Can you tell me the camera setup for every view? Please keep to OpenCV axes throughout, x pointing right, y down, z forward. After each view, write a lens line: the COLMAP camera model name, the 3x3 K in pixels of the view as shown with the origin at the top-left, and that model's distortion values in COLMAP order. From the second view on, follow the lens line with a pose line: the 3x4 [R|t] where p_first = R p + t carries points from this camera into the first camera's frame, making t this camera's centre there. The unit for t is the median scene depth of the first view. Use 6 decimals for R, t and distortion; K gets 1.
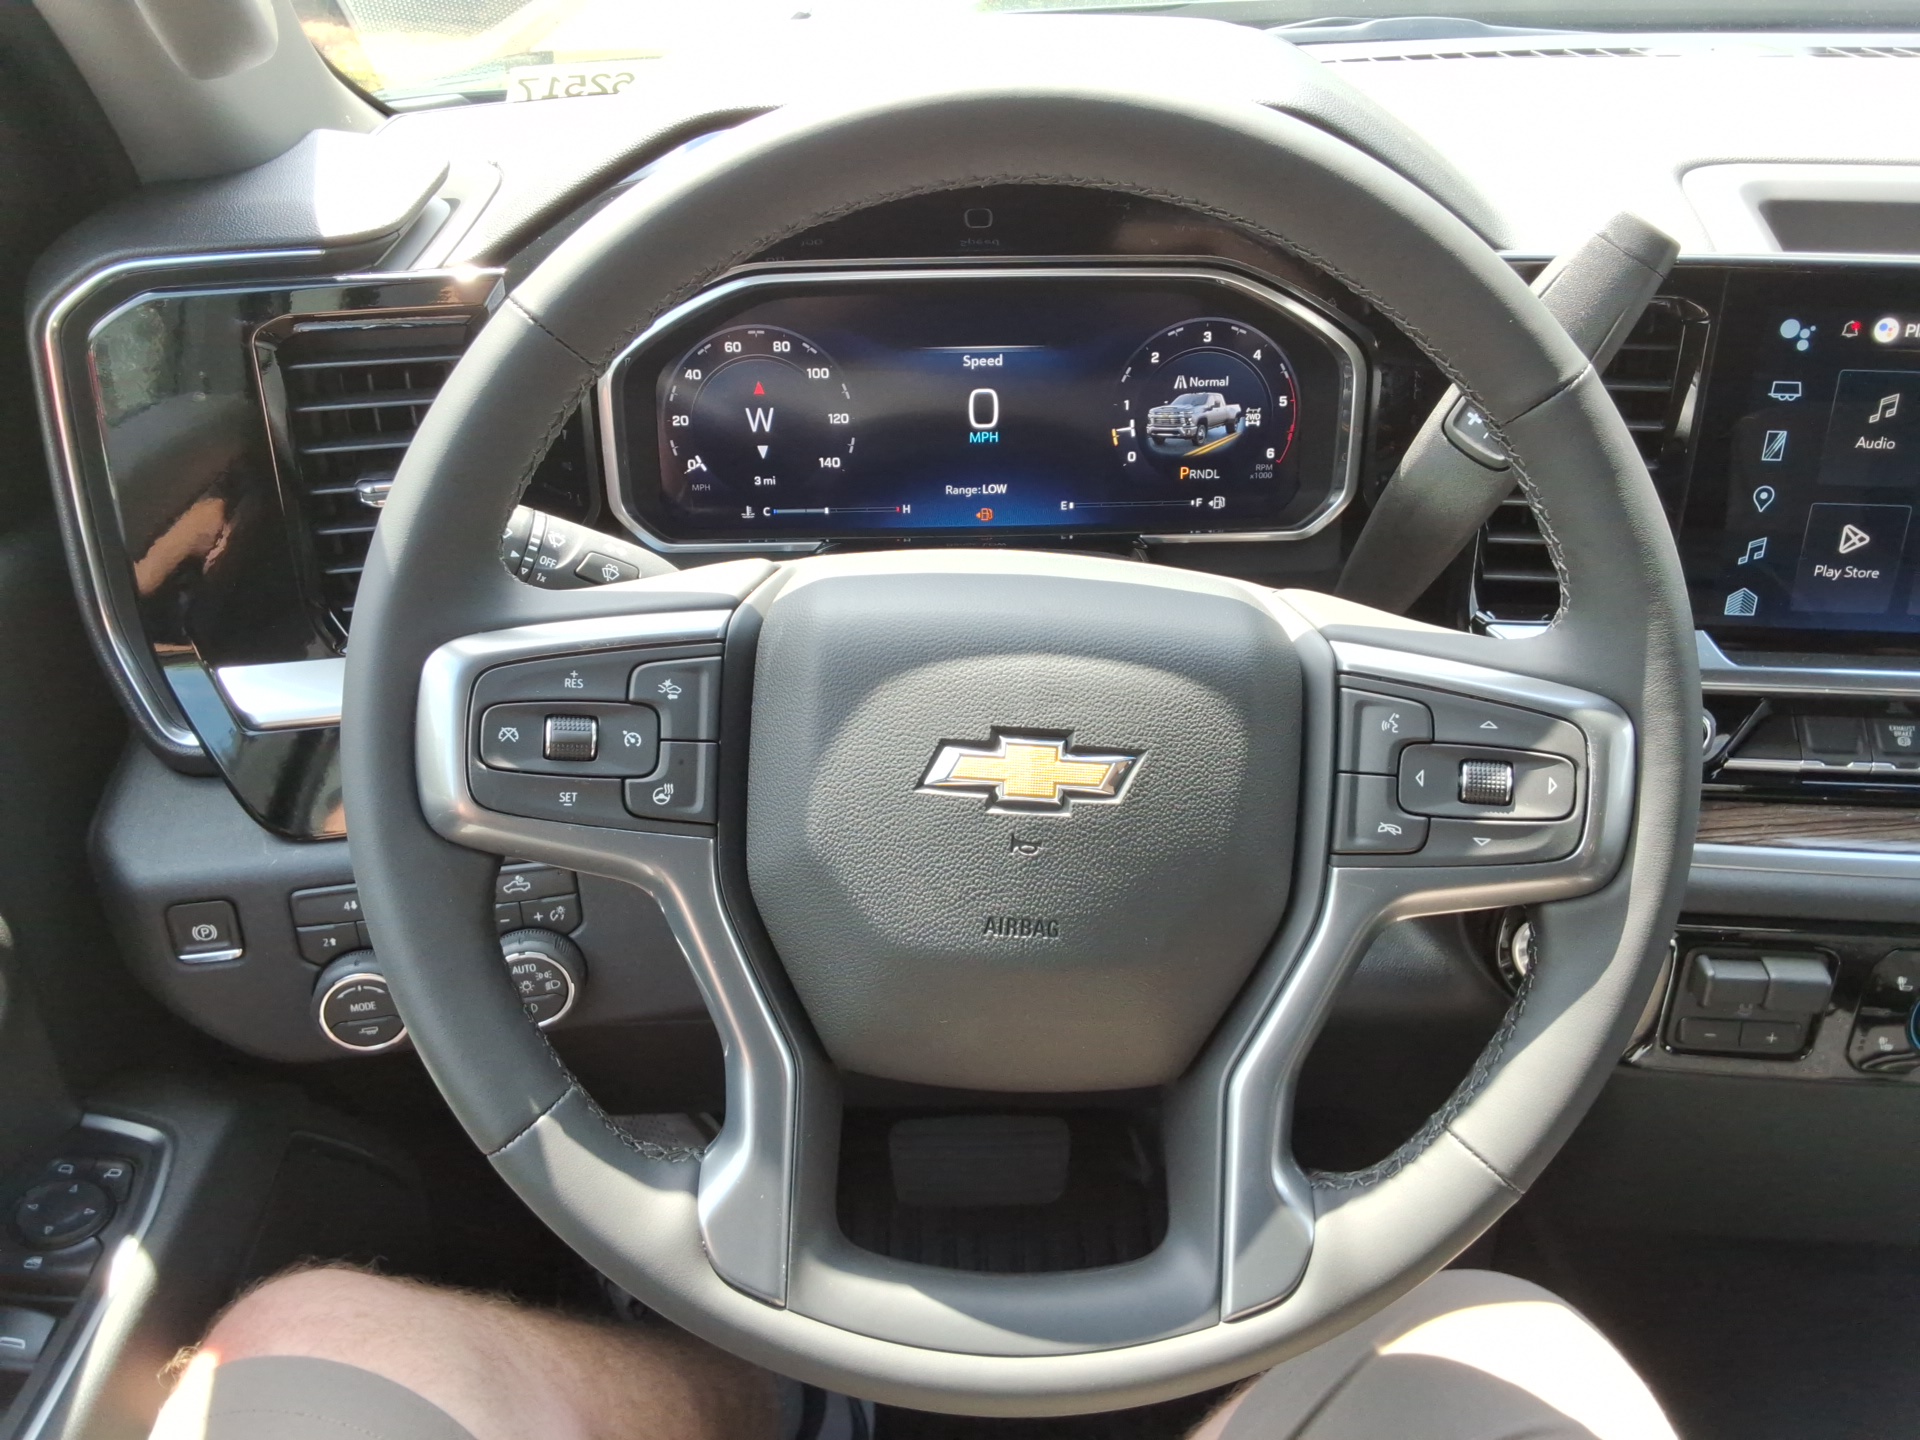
lens RADIAL K [[1522.6, 0, 986.4], [0, 1522.6, 711.6], [0, 0, 1]] dist [0.120124, -0.201949]
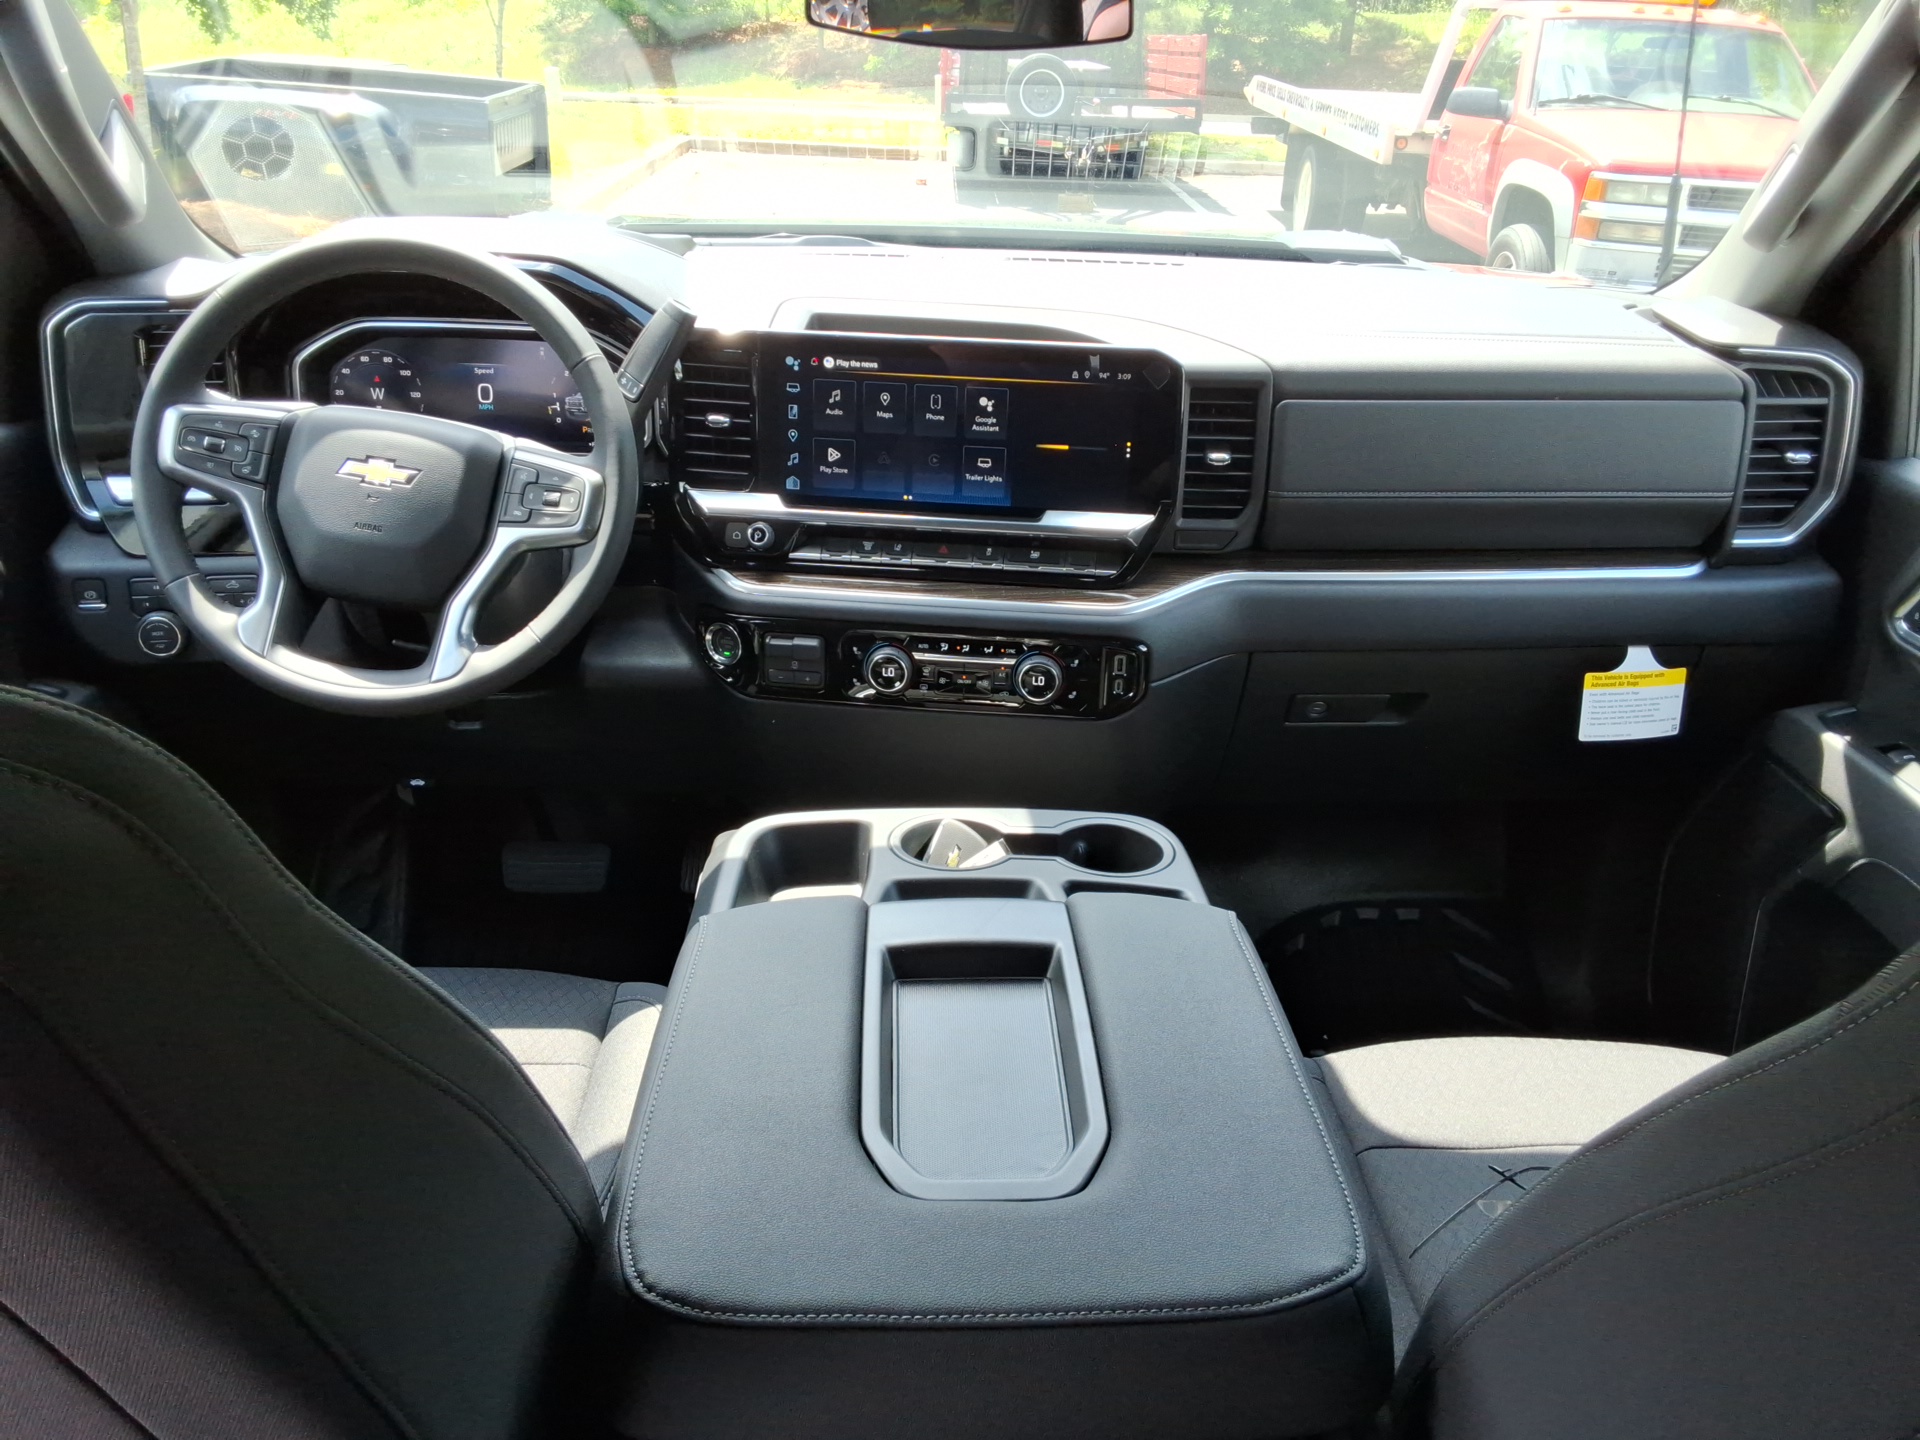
lens RADIAL K [[1564.6, 0, 973.1], [0, 1564.6, 696.7], [0, 0, 1]] dist [0.073054, -0.120829]
pose [[0.999249, 0.038603, 0.003203, 0.759806], [-0.037863, 0.990843, -0.129603, 0.529947], [-0.008177, 0.129385, 0.991561, -1.243750]]
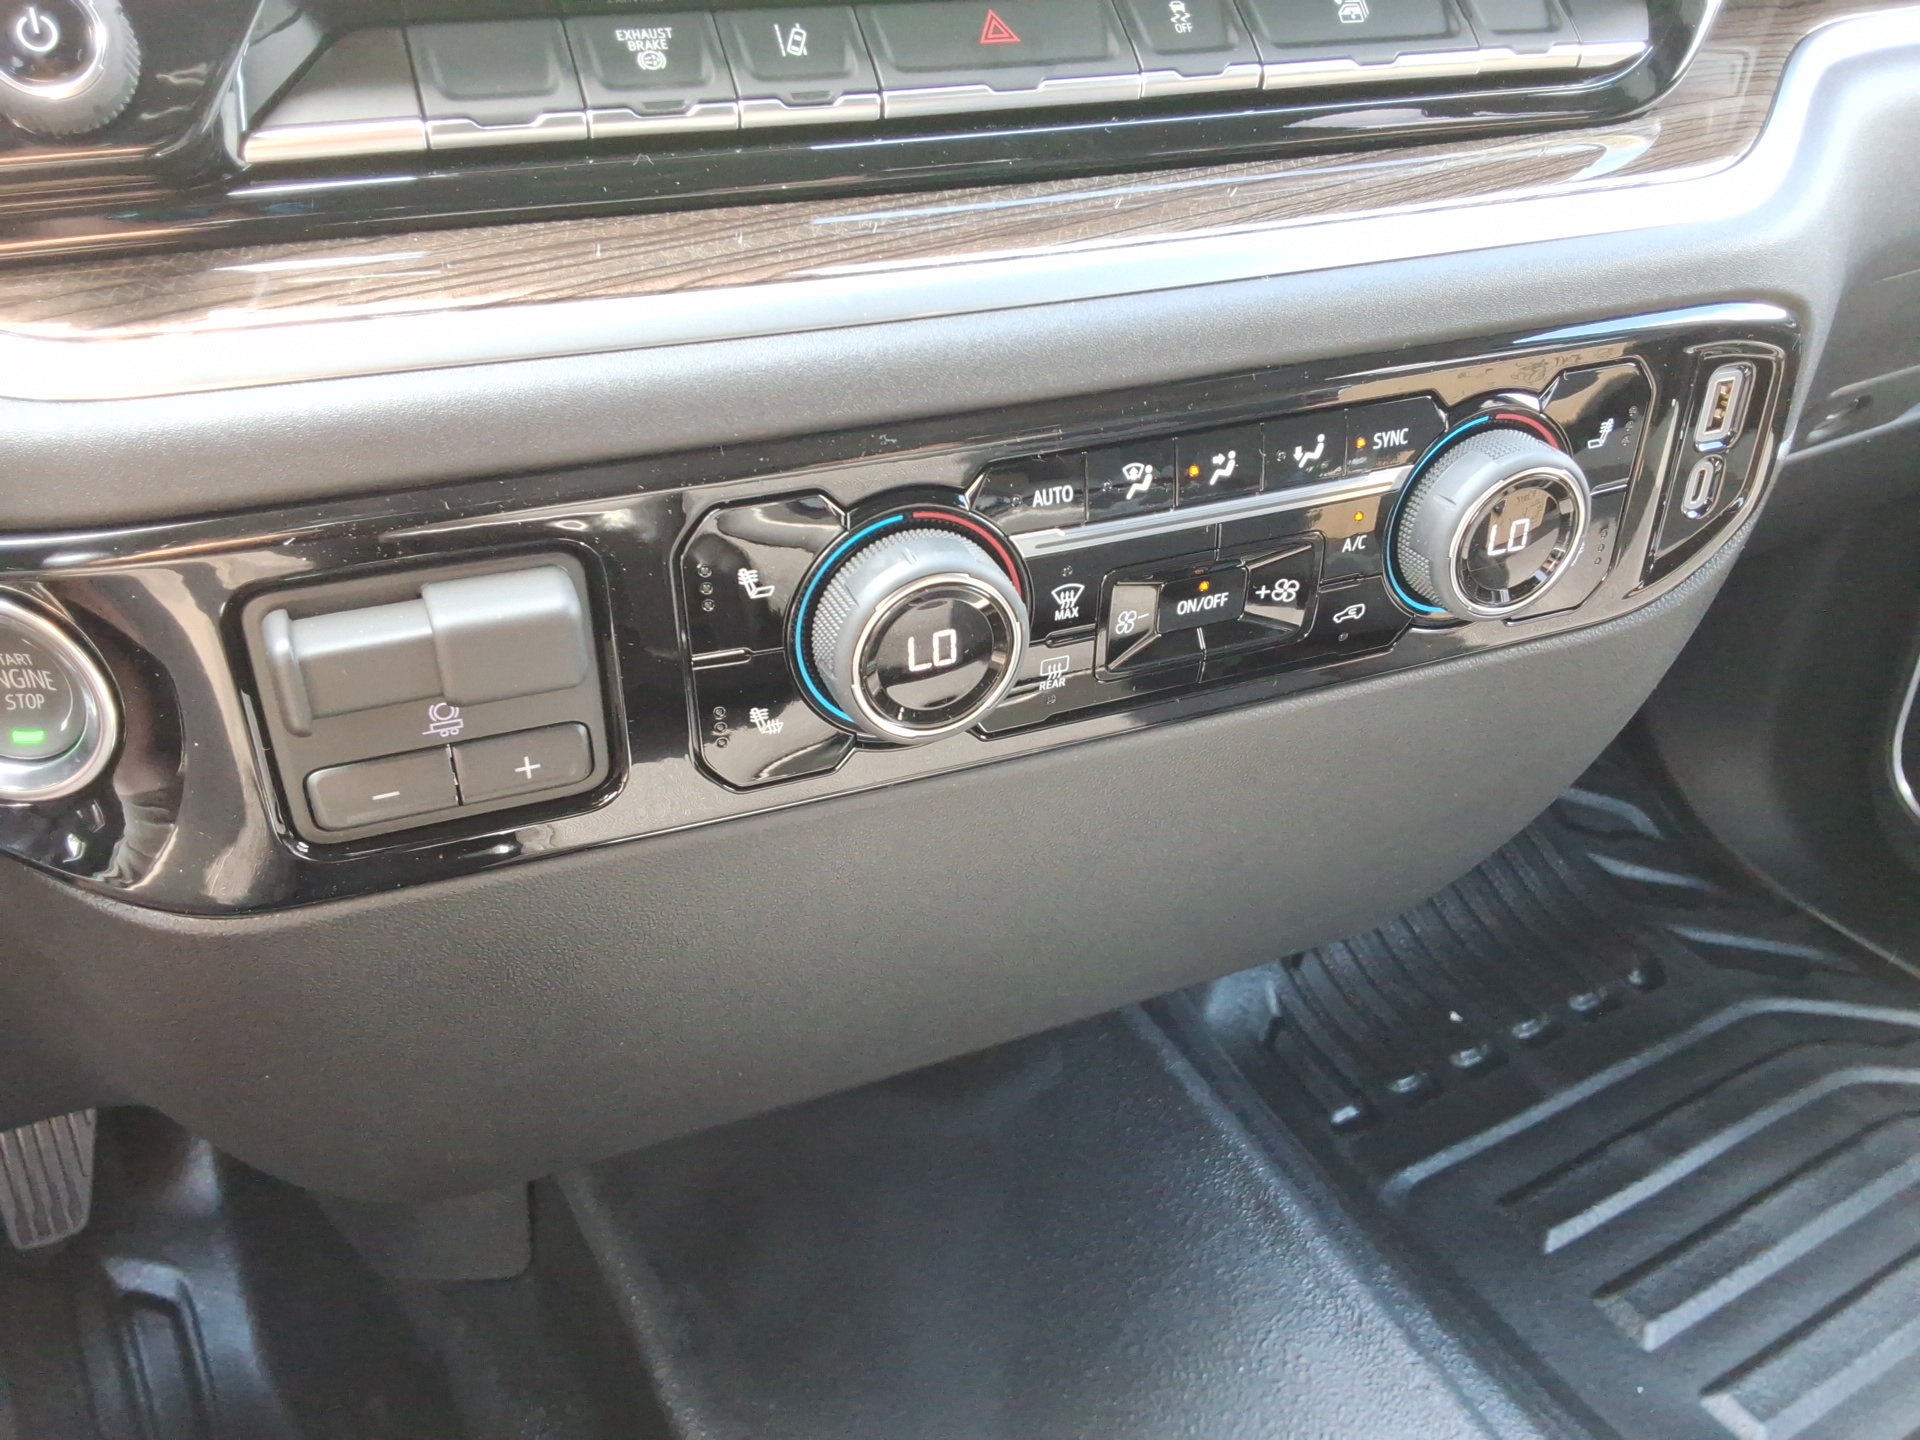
lens RADIAL K [[1522.6, 0, 986.4], [0, 1522.6, 711.6], [0, 0, 1]] dist [0.120124, -0.201949]
pose [[0.888446, -0.228464, 0.398081, 0.464954], [0.200043, 0.973347, 0.112156, 0.175647], [-0.413095, -0.020011, 0.910468, 0.555919]]
